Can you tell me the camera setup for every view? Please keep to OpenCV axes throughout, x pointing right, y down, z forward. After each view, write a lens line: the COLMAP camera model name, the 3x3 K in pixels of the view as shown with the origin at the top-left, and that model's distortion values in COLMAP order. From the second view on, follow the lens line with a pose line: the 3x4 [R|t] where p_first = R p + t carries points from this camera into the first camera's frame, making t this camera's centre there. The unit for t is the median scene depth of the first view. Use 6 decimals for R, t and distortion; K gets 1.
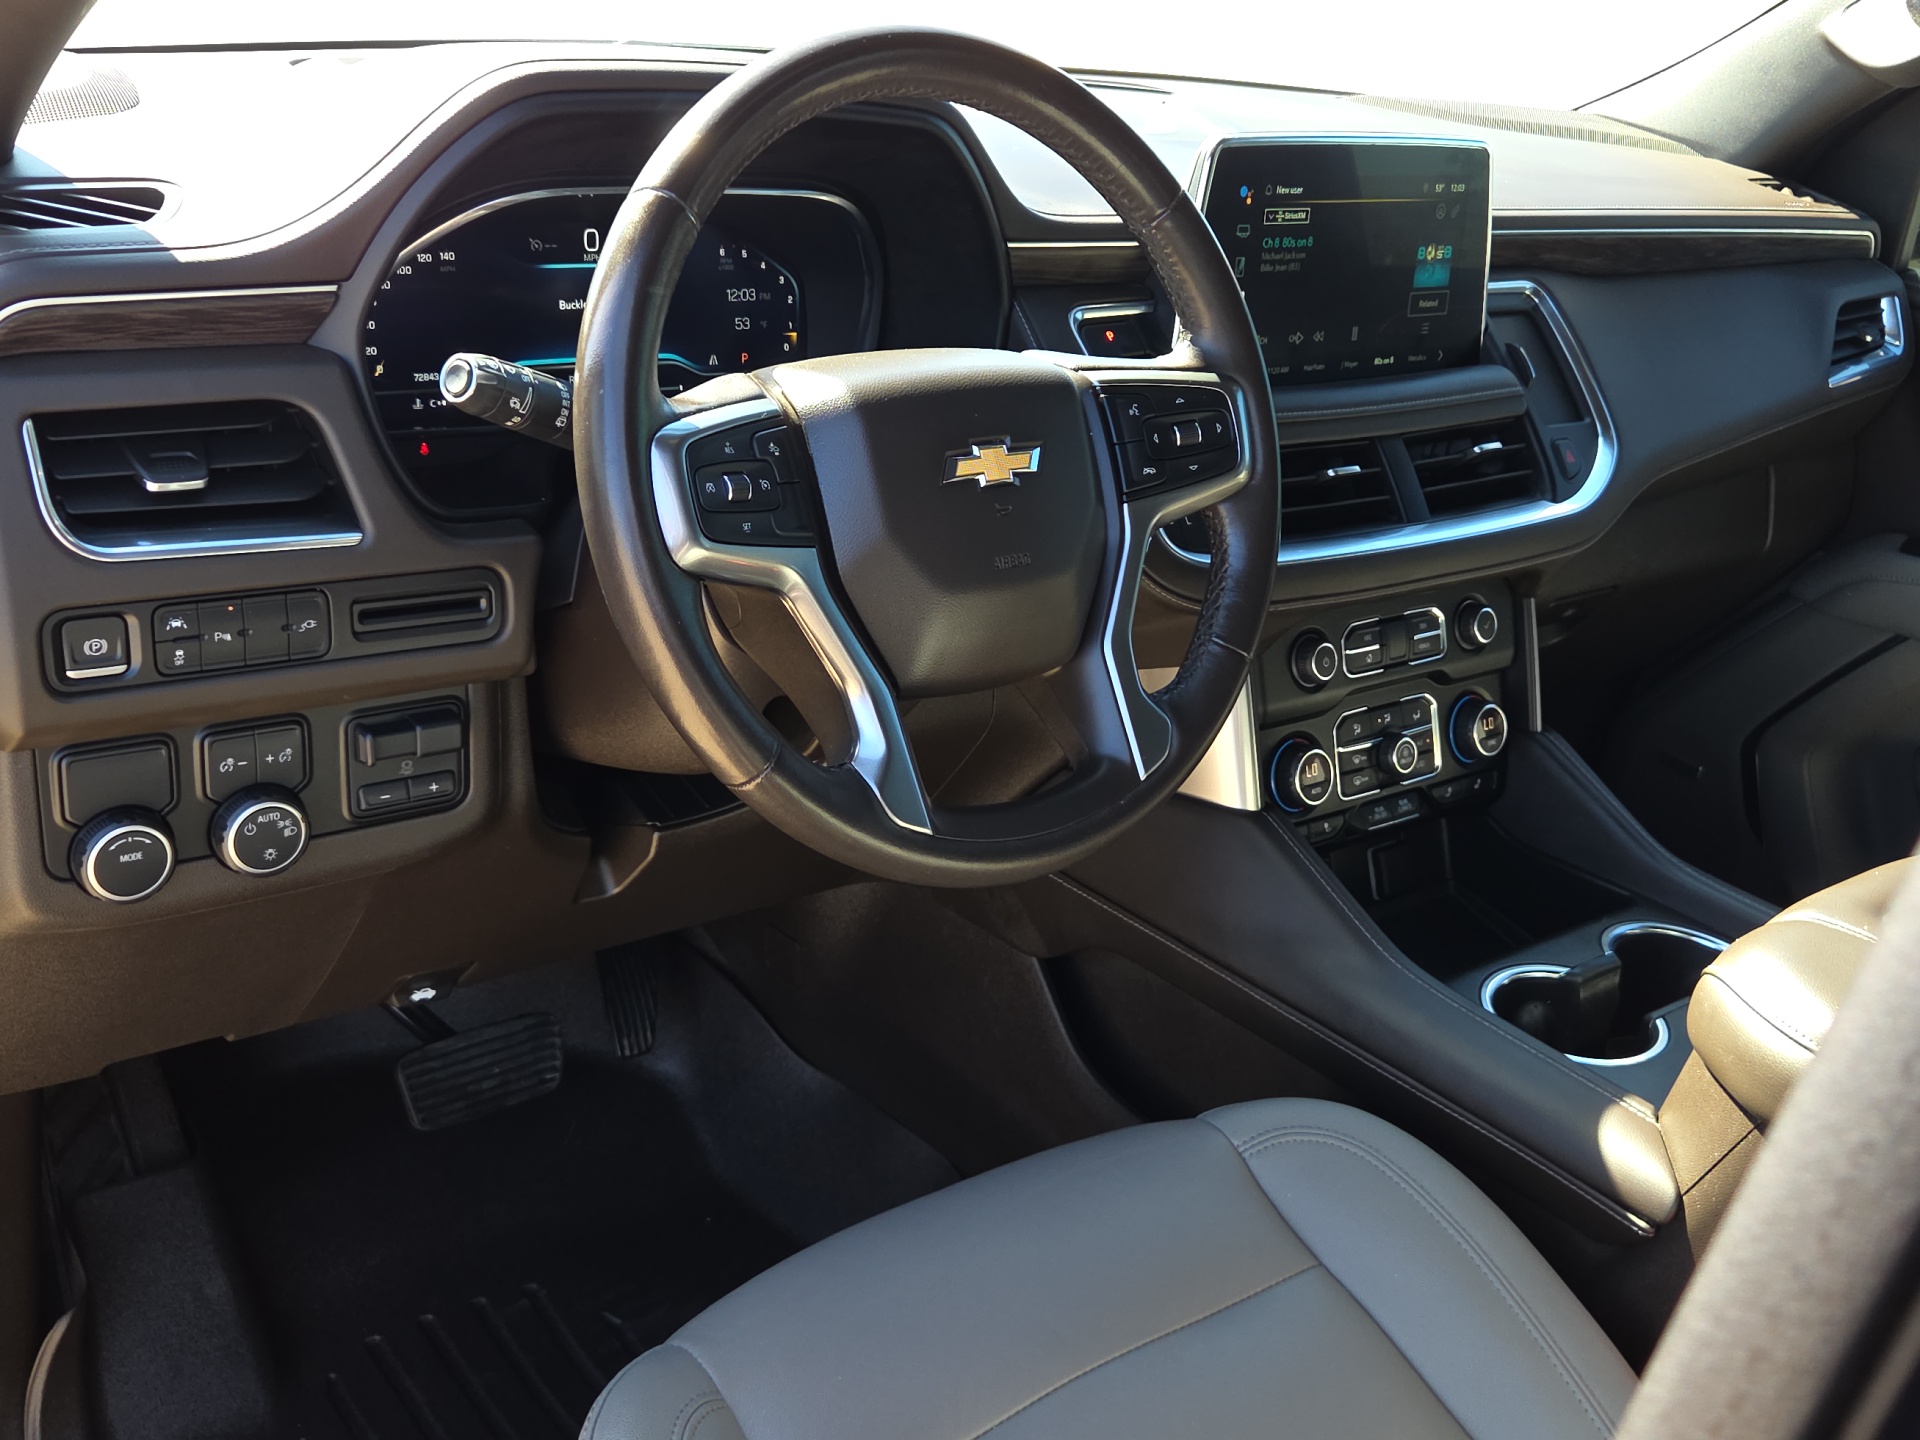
lens RADIAL K [[1974.1, 0, 957.4], [0, 1974.1, 703.2], [0, 0, 1]] dist [0.050201, 0.000000]
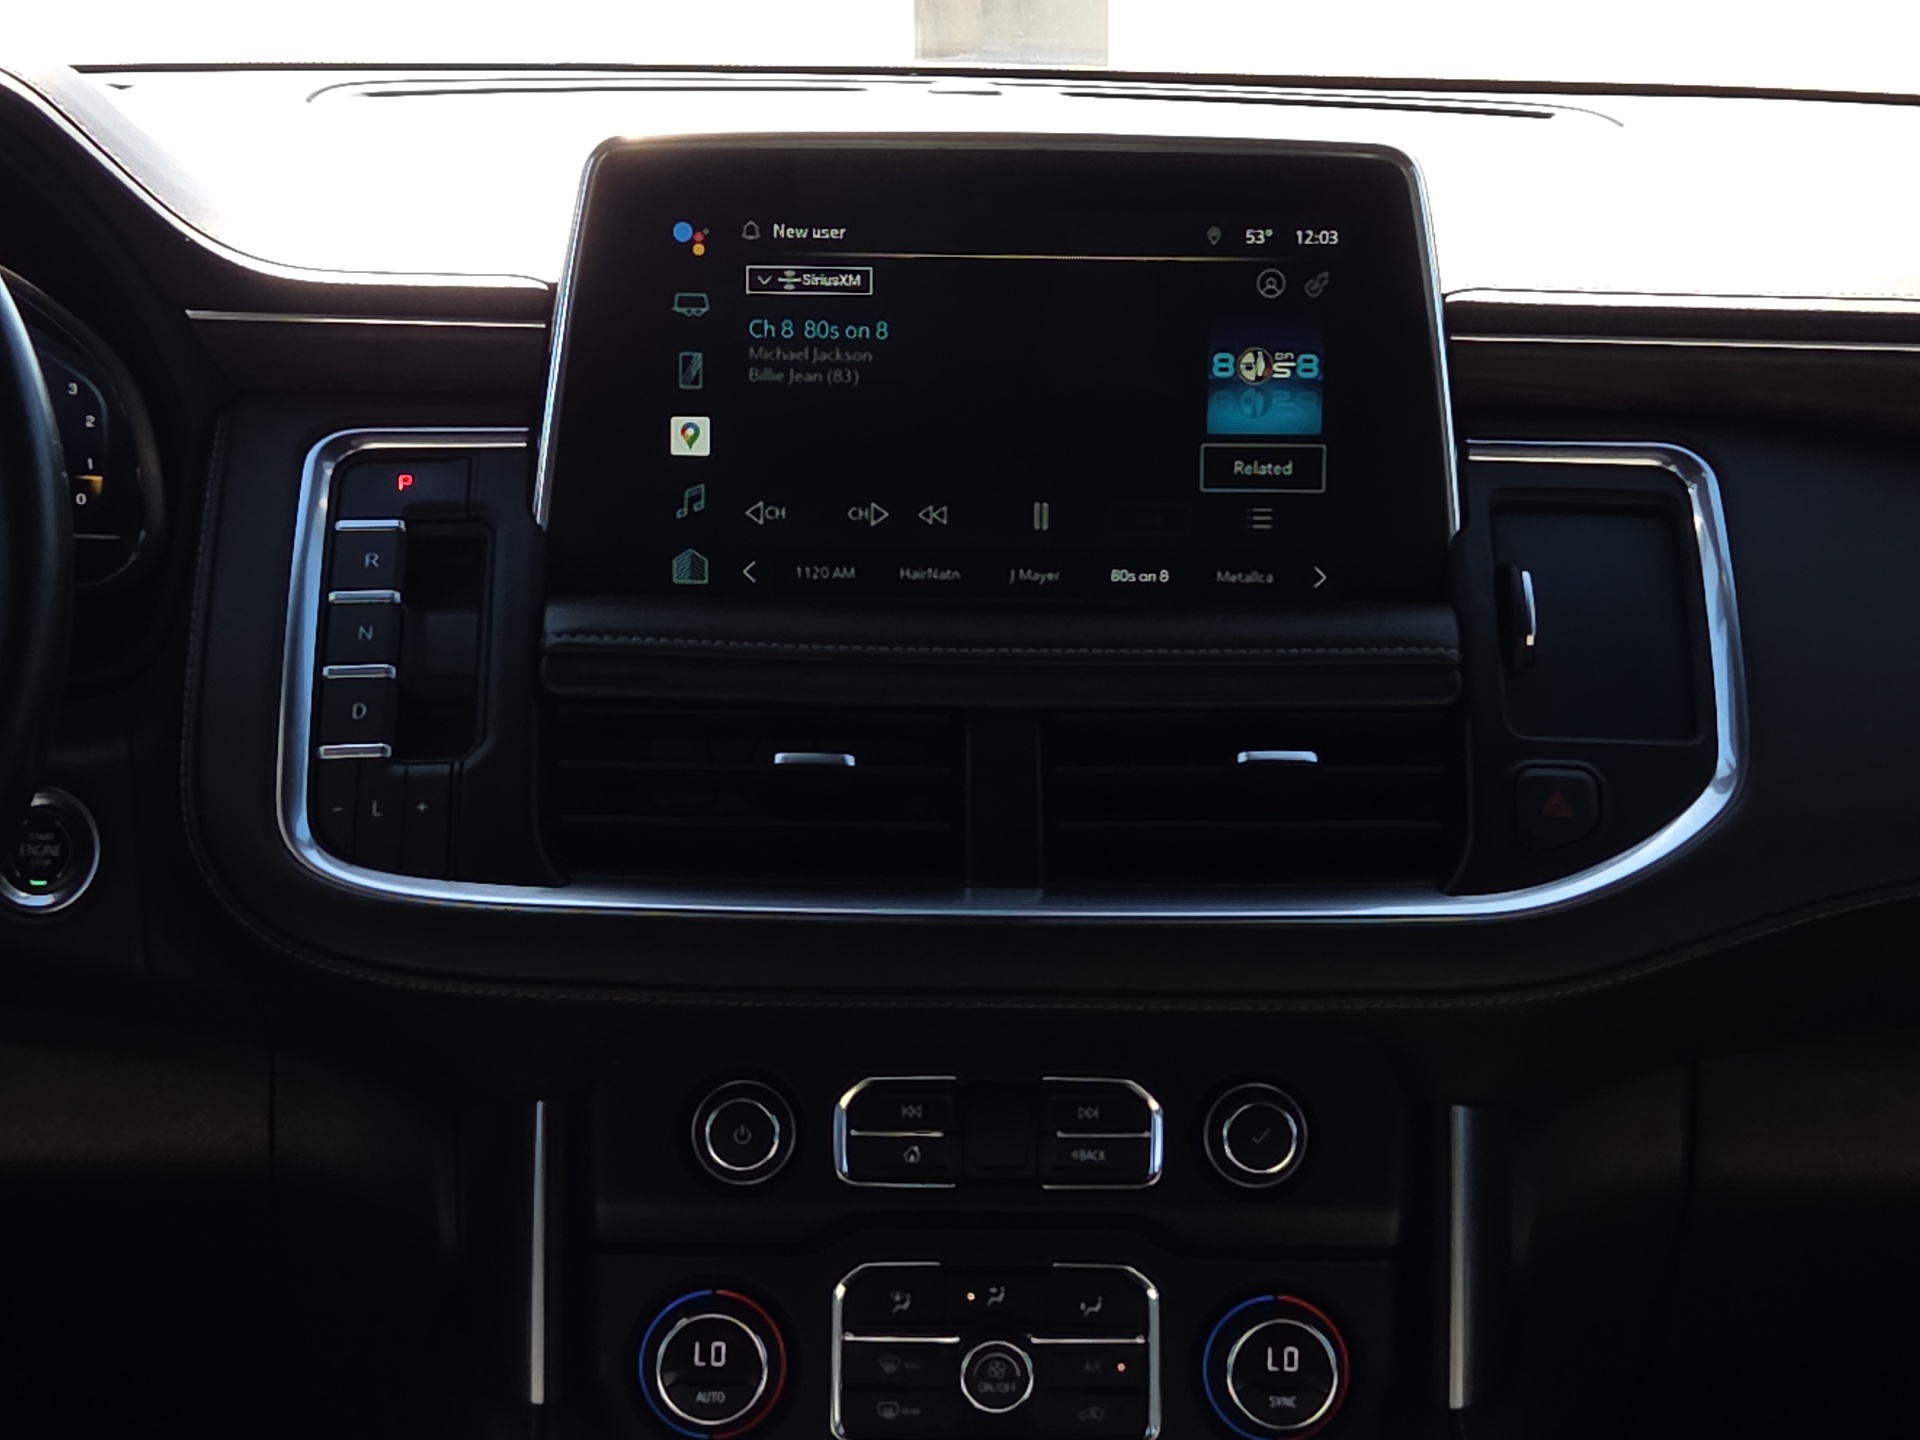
lens RADIAL K [[3855.4, 0, 921.3], [0, 3855.4, 699.9], [0, 0, 1]] dist [0.093738, 0.000000]
pose [[0.795139, 0.048137, -0.604514, 0.825236], [-0.167285, 0.975578, -0.142351, 0.003296], [0.582898, 0.214315, 0.783772, 0.243575]]
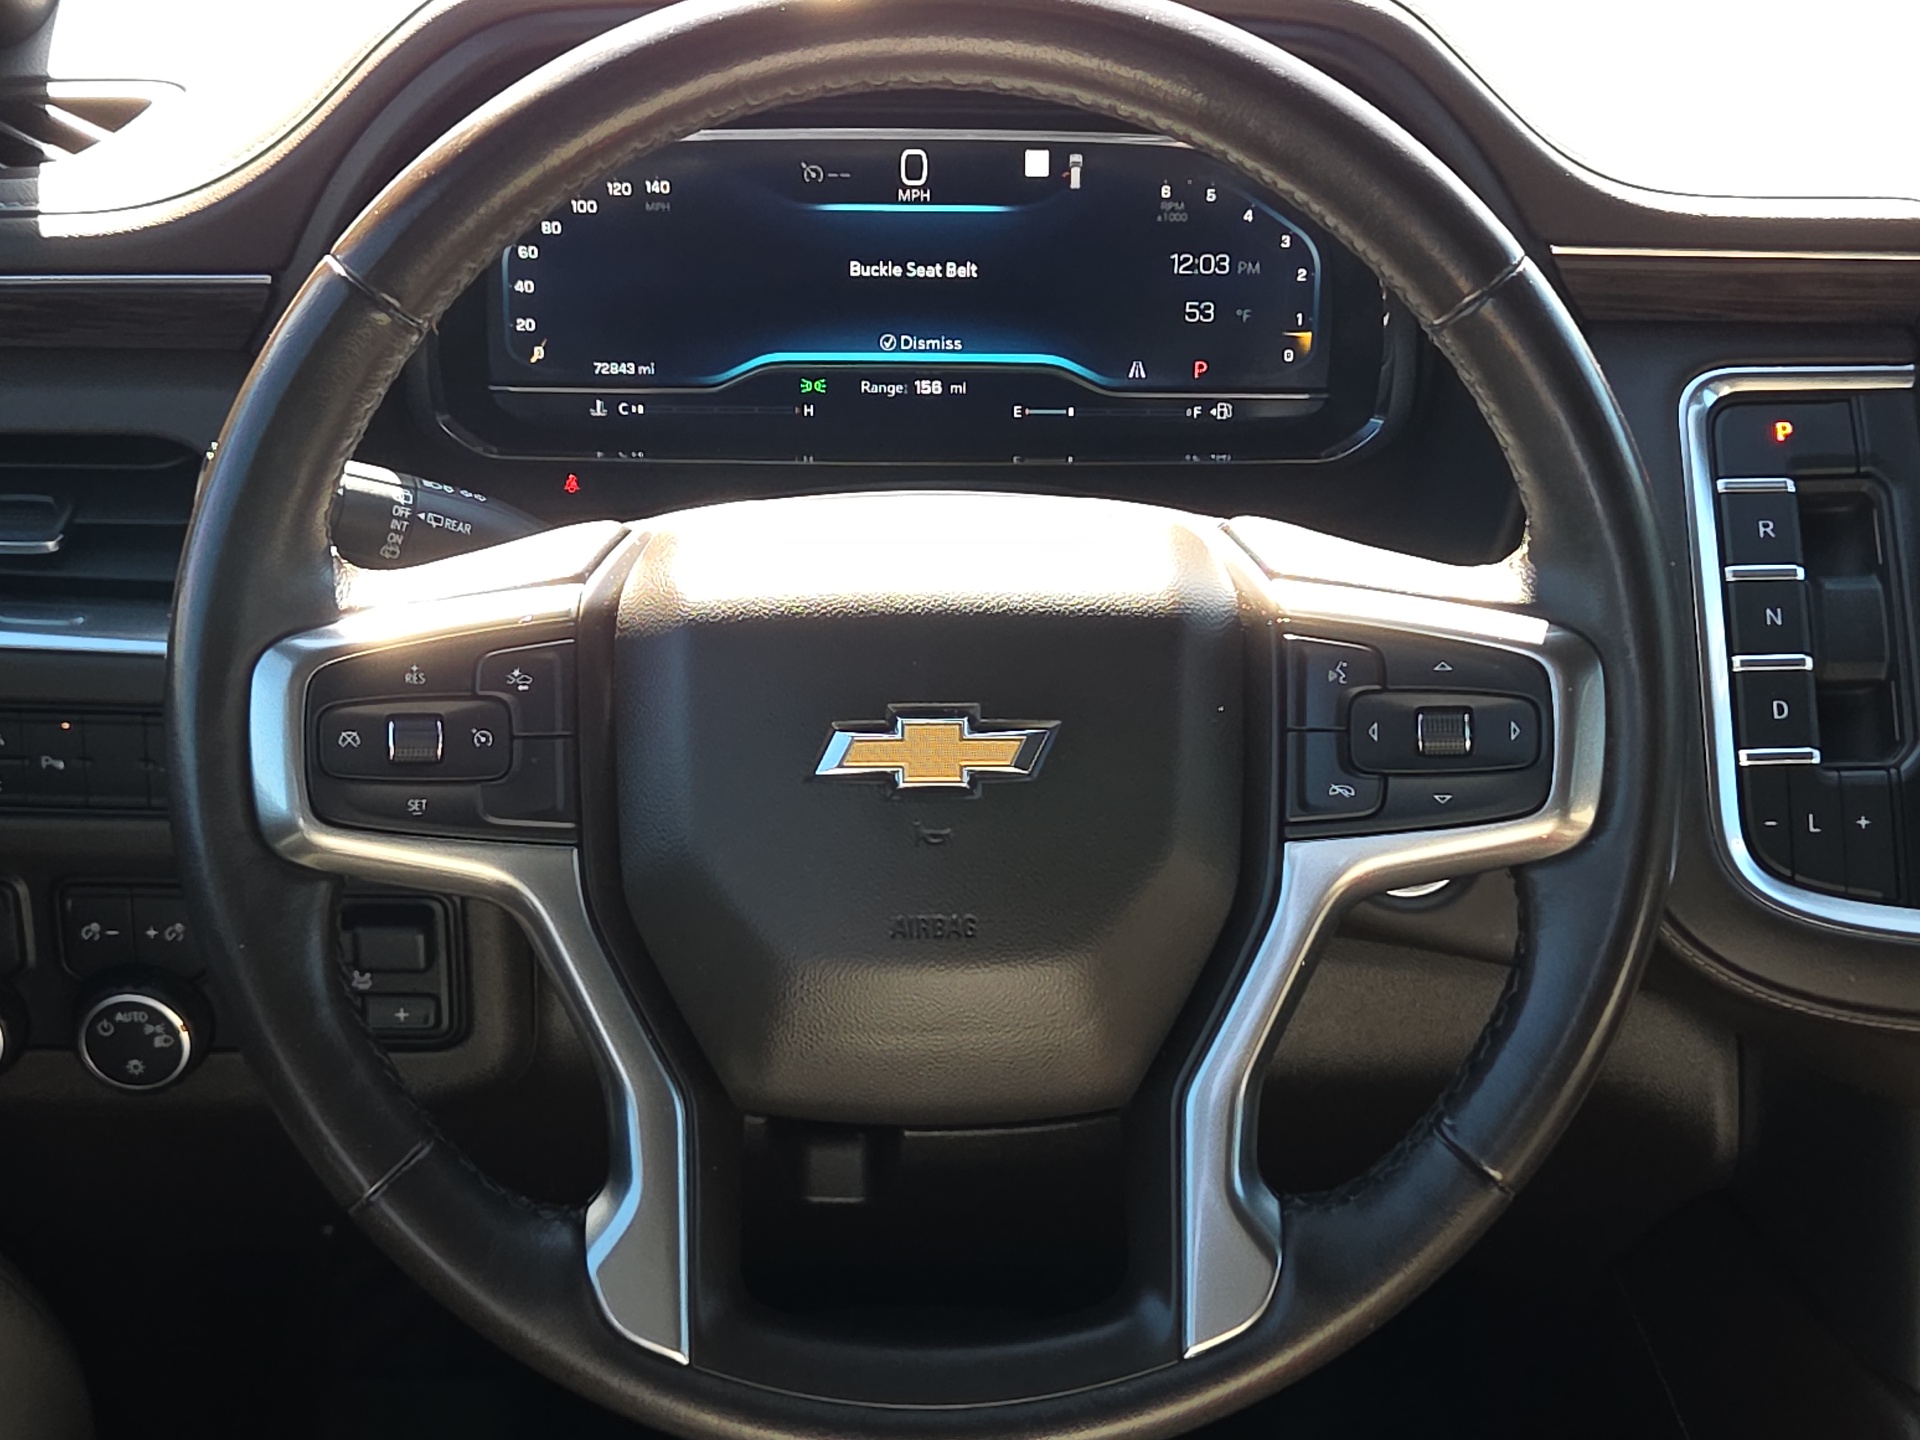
lens RADIAL K [[3298.3, 0, 979.0], [0, 3298.3, 676.7], [0, 0, 1]] dist [0.100072, 0.000000]
pose [[0.798083, 0.193514, -0.570628, 0.403284], [-0.162466, 0.981060, 0.105477, -0.175130], [0.580232, 0.008528, 0.814407, 0.173567]]
